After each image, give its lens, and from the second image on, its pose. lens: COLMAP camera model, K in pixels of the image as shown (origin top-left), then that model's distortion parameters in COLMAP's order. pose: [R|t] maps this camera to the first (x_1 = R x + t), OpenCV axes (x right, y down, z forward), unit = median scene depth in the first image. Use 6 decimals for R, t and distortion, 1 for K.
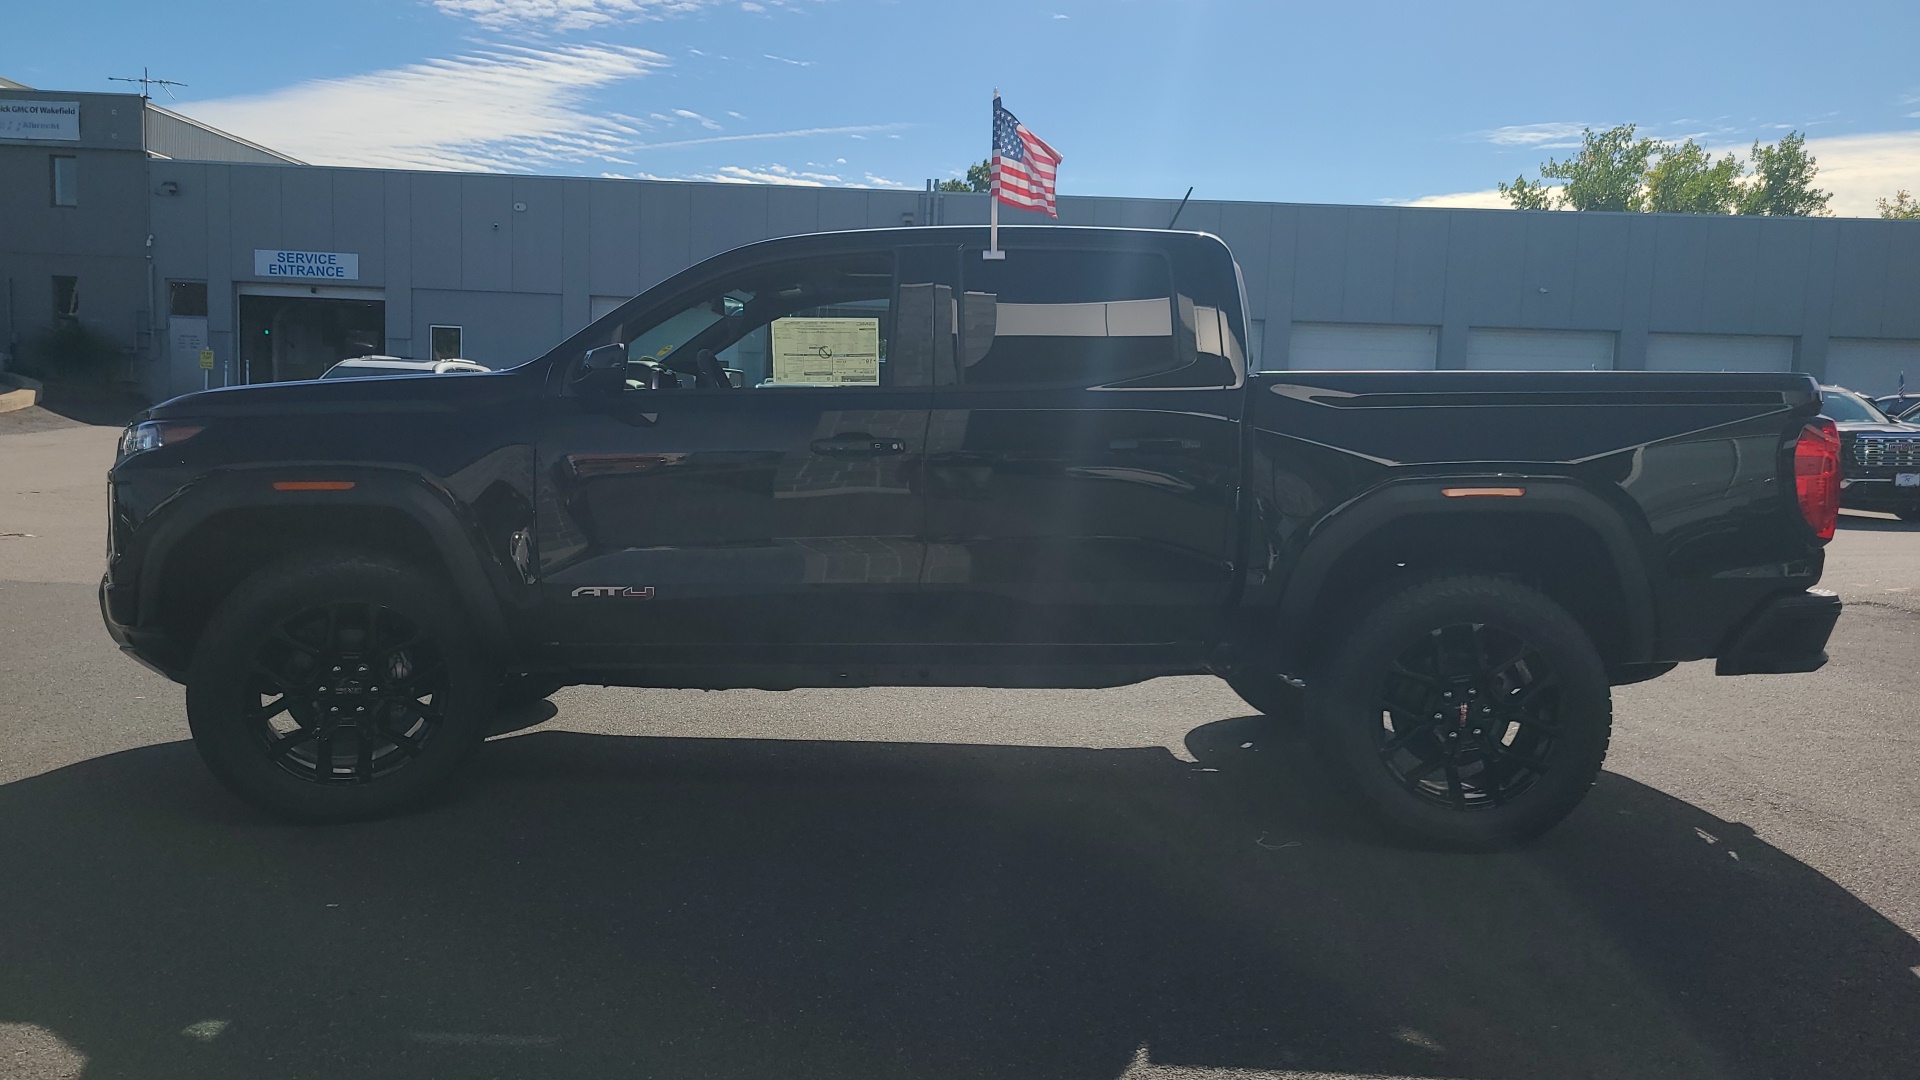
lens RADIAL K [[1434.7, 0, 963.5], [0, 1434.7, 531.1], [0, 0, 1]] dist [0.062235, -0.039050]
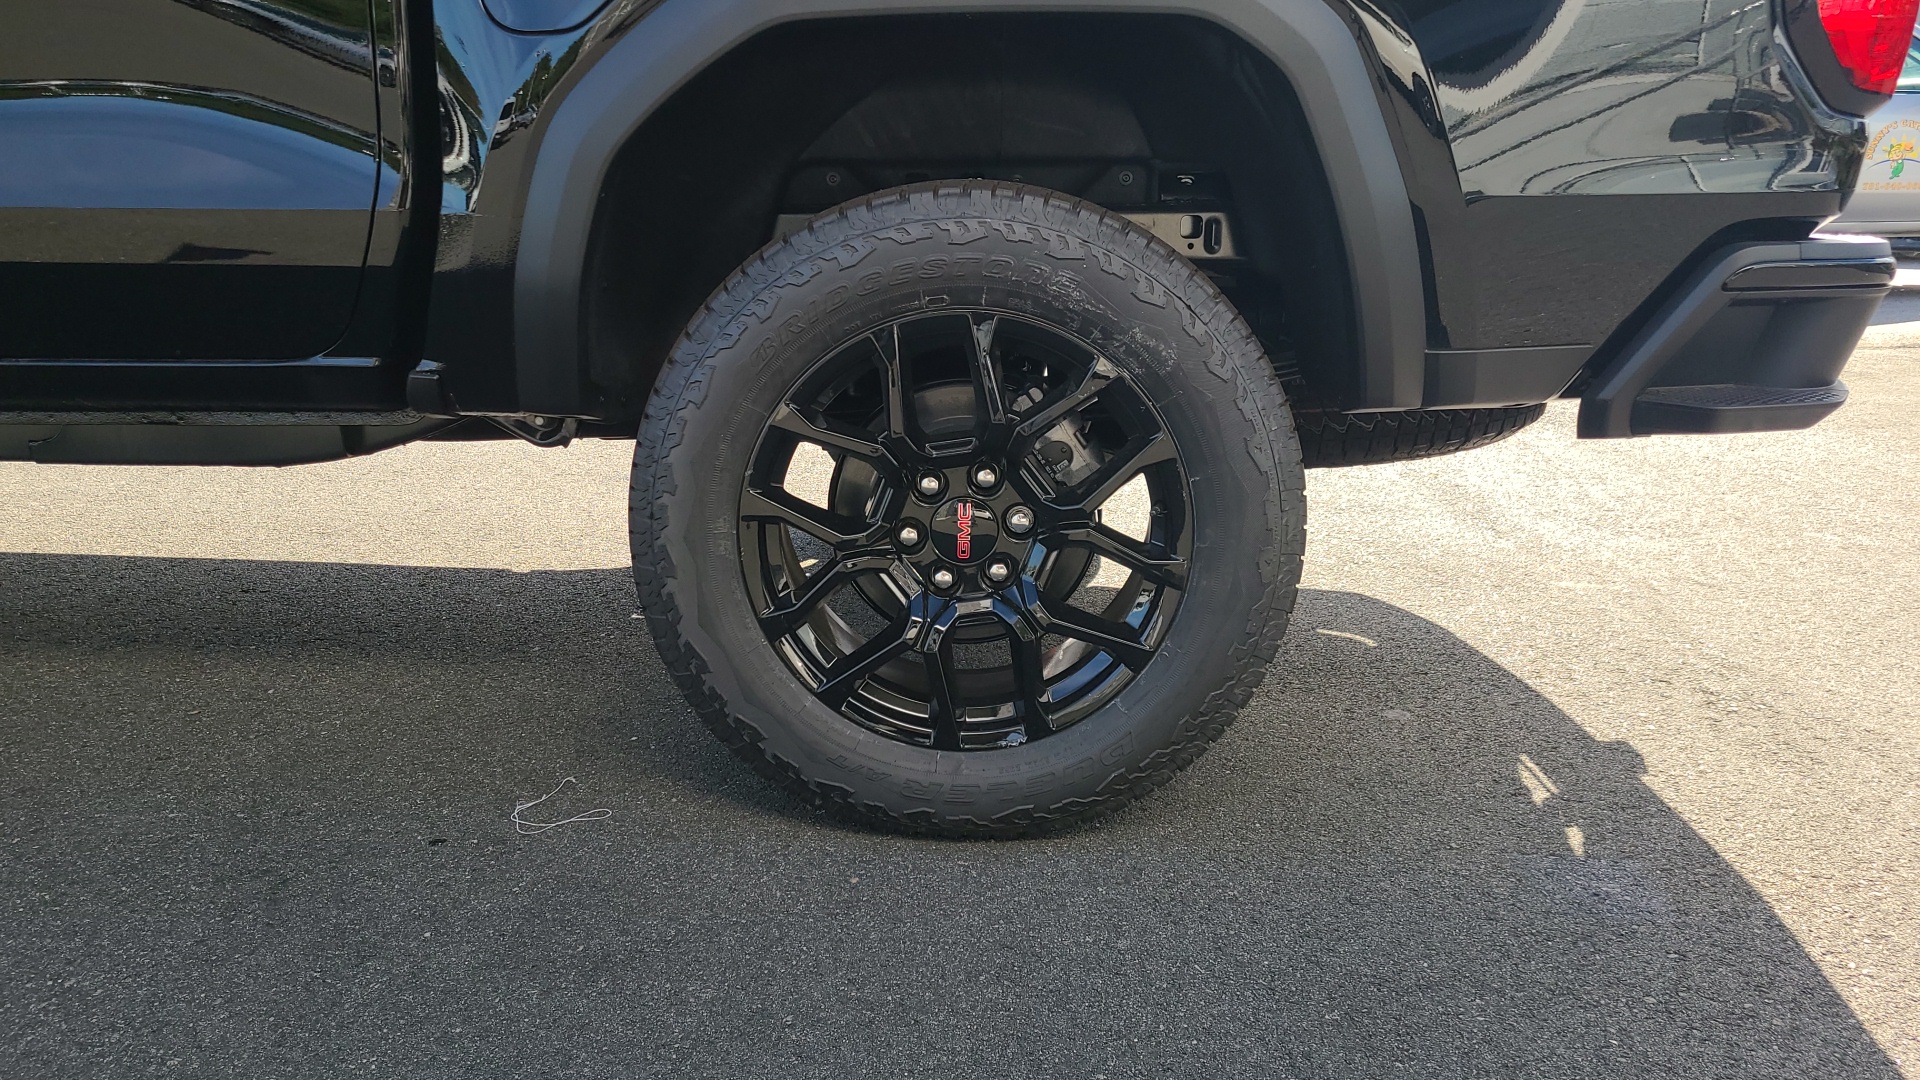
lens RADIAL K [[1434.7, 0, 960.8], [0, 1434.7, 547.0], [0, 0, 1]] dist [0.062235, -0.039050]
pose [[0.999741, 0.006704, -0.021764, 0.346783], [-0.002894, 0.985337, 0.170592, 0.058629], [0.022588, -0.170485, 0.985101, 0.571614]]
